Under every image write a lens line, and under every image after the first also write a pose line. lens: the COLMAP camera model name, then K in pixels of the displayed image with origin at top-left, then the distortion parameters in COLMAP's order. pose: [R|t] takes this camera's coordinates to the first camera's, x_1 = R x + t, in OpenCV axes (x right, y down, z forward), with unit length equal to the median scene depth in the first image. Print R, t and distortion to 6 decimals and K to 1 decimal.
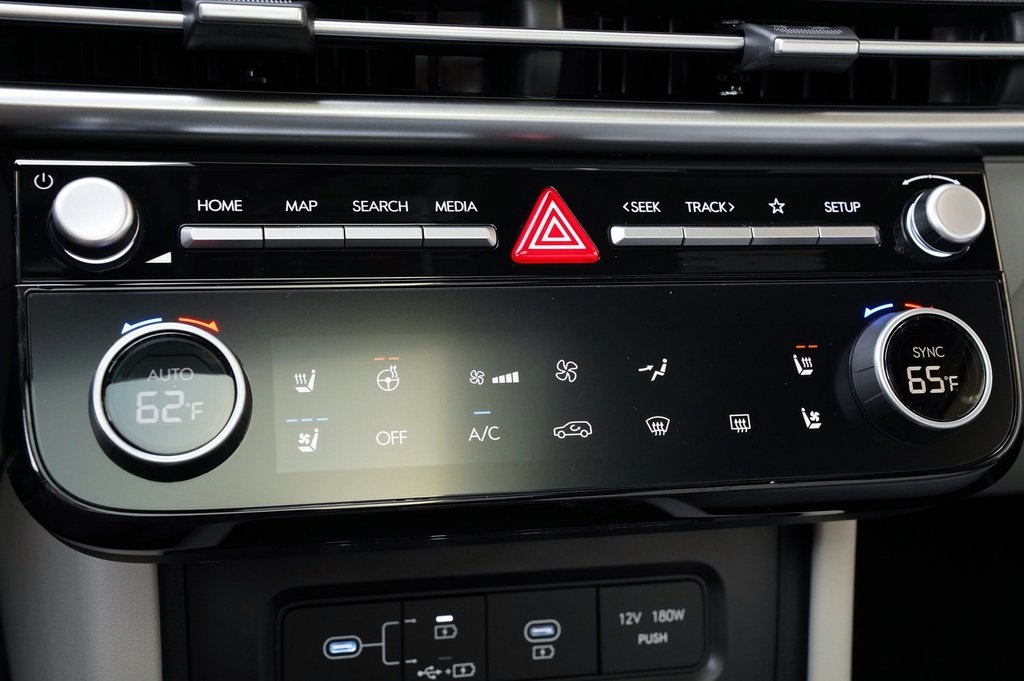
lens RADIAL K [[1273.9, 0, 515.4], [0, 1273.9, 340.7], [0, 0, 1]] dist [0.063470, 0.000000]
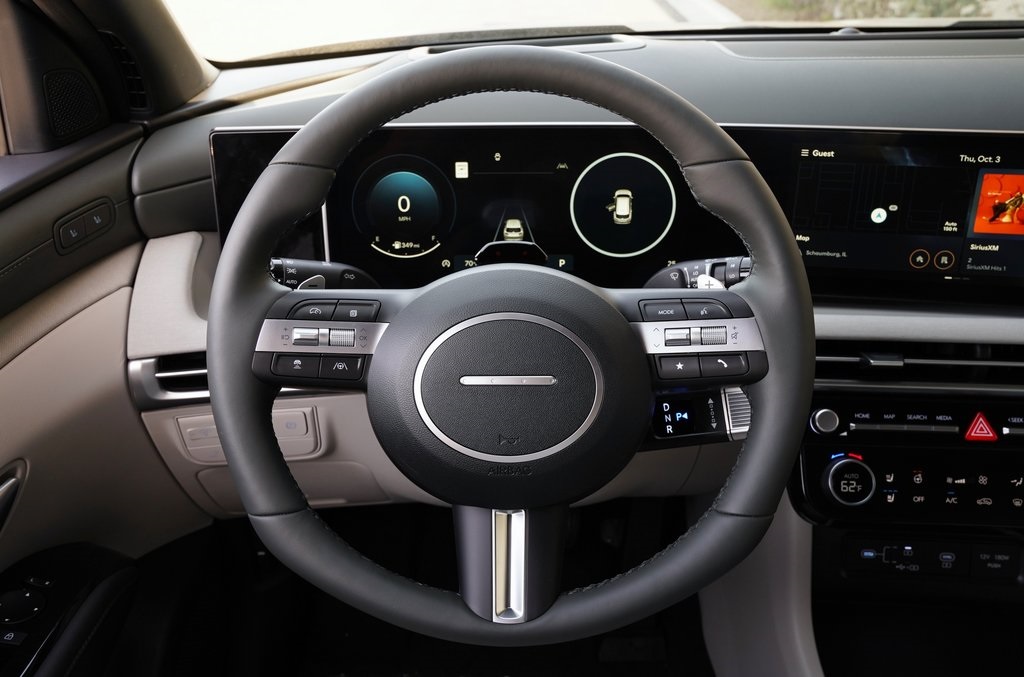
lens RADIAL K [[863.3, 0, 513.7], [0, 863.3, 340.8], [0, 0, 1]] dist [-0.062639, 0.098132]
pose [[0.946417, 0.067471, -0.315822, -0.356947], [-0.041329, 0.995195, 0.088760, -0.397354], [0.320293, -0.070951, 0.944658, -1.077414]]
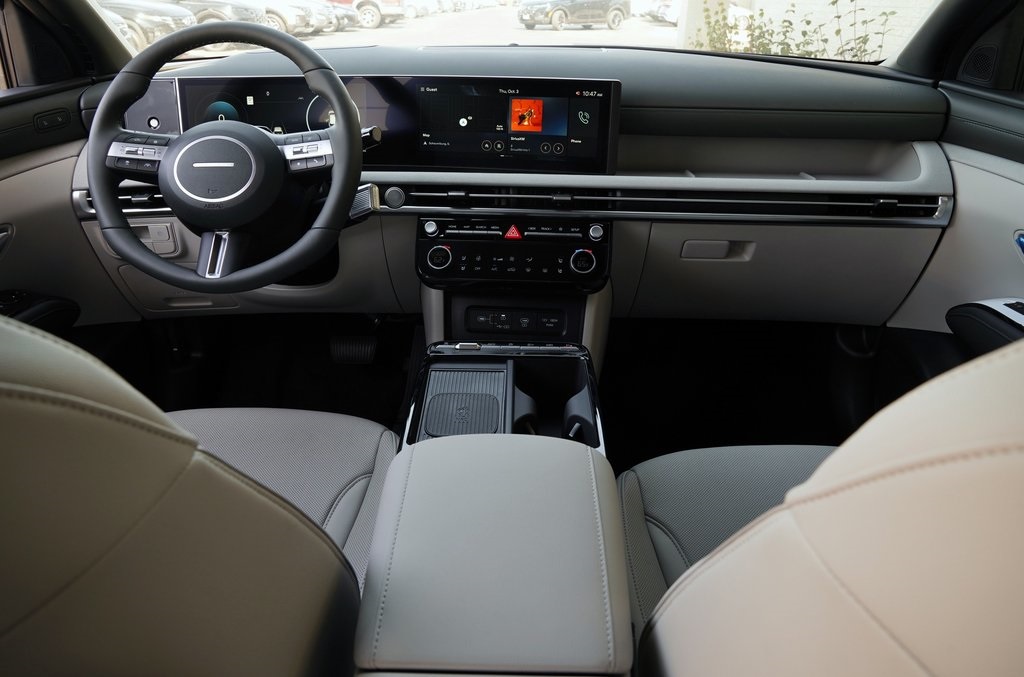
lens RADIAL K [[707.3, 0, 512.1], [0, 707.3, 335.1], [0, 0, 1]] dist [-0.127931, 0.084817]
pose [[0.946262, 0.070839, -0.315548, 0.960250], [-0.056027, 0.996870, 0.055778, 0.170601], [0.318511, -0.035101, 0.947269, -1.746630]]
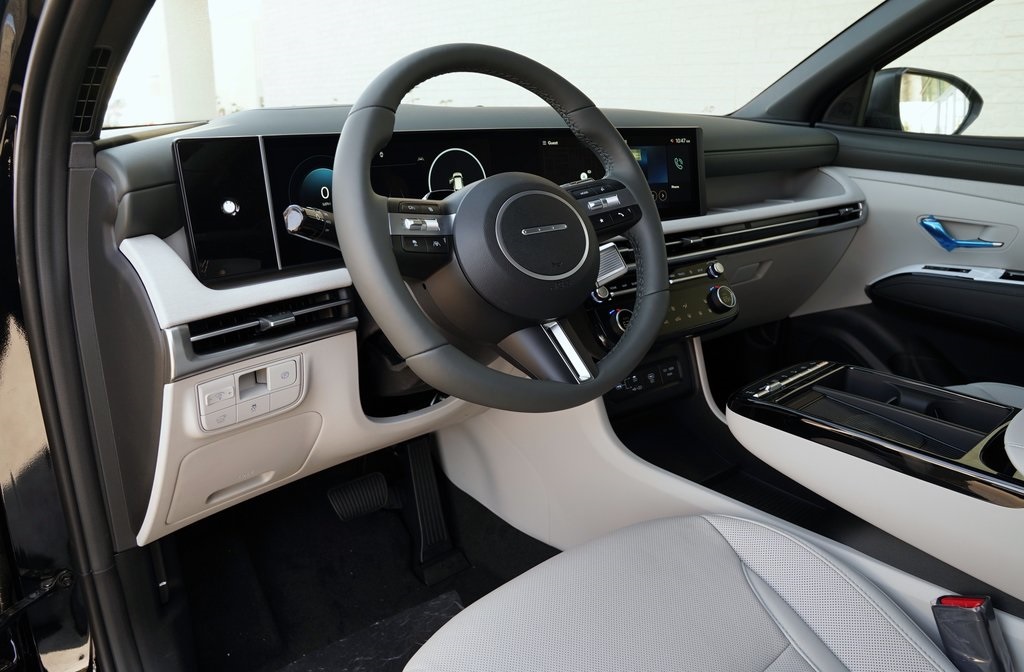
lens RADIAL K [[707.3, 0, 515.7], [0, 707.3, 338.2], [0, 0, 1]] dist [-0.127931, 0.084817]
pose [[0.917001, -0.197056, 0.346812, -1.493016], [0.217942, 0.975717, -0.021863, 0.061417], [-0.334082, 0.095633, 0.937680, -1.382821]]
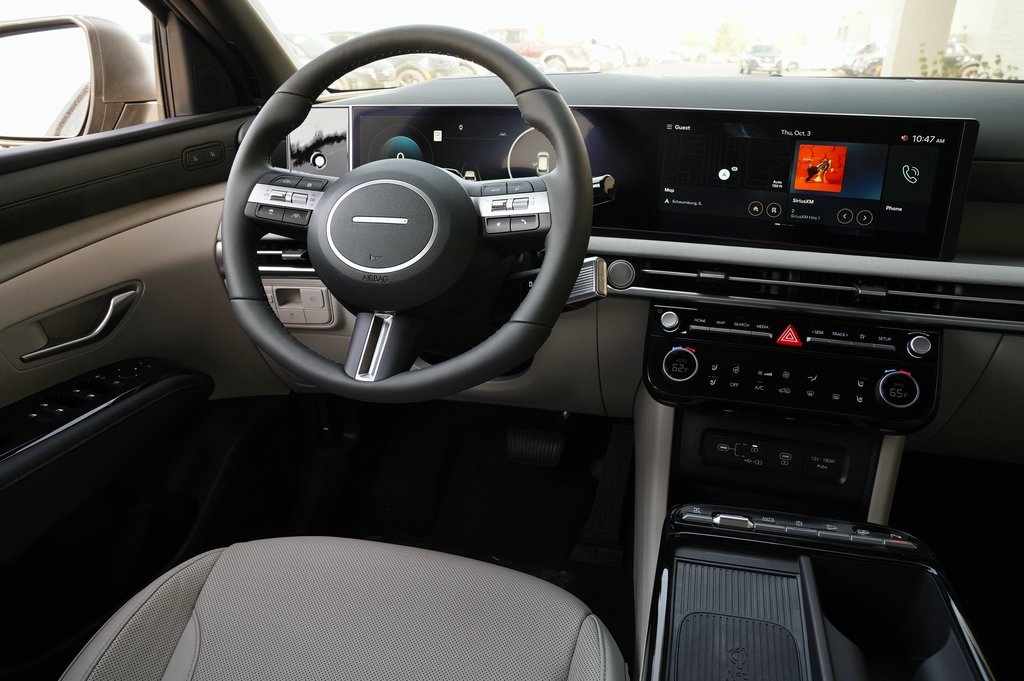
lens RADIAL K [[707.3, 0, 507.7], [0, 707.3, 341.5], [0, 0, 1]] dist [-0.127931, 0.084817]
pose [[0.837695, 0.120729, -0.532626, 0.405301], [-0.131453, 0.991160, 0.017919, -0.001551], [0.530082, 0.055005, 0.846161, -1.075756]]
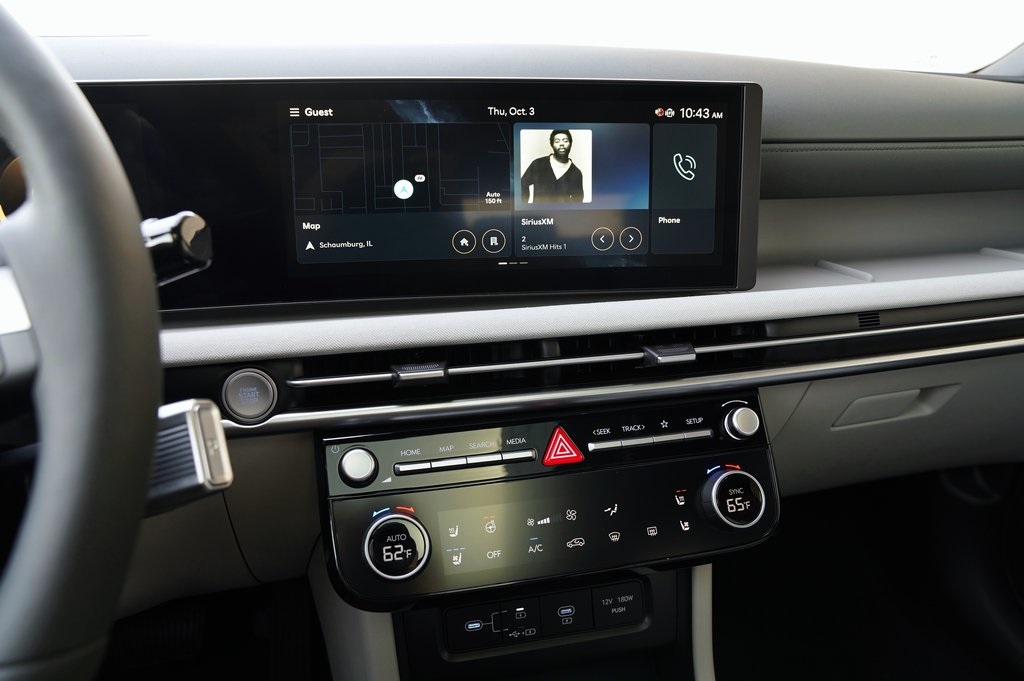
lens RADIAL K [[707.3, 0, 508.9], [0, 707.3, 338.7], [0, 0, 1]] dist [-0.127931, 0.084817]
pose [[0.997310, -0.060136, -0.041912, 0.002073], [0.058966, 0.997850, -0.028600, -0.240106], [0.043542, 0.026052, 0.998712, -0.203154]]
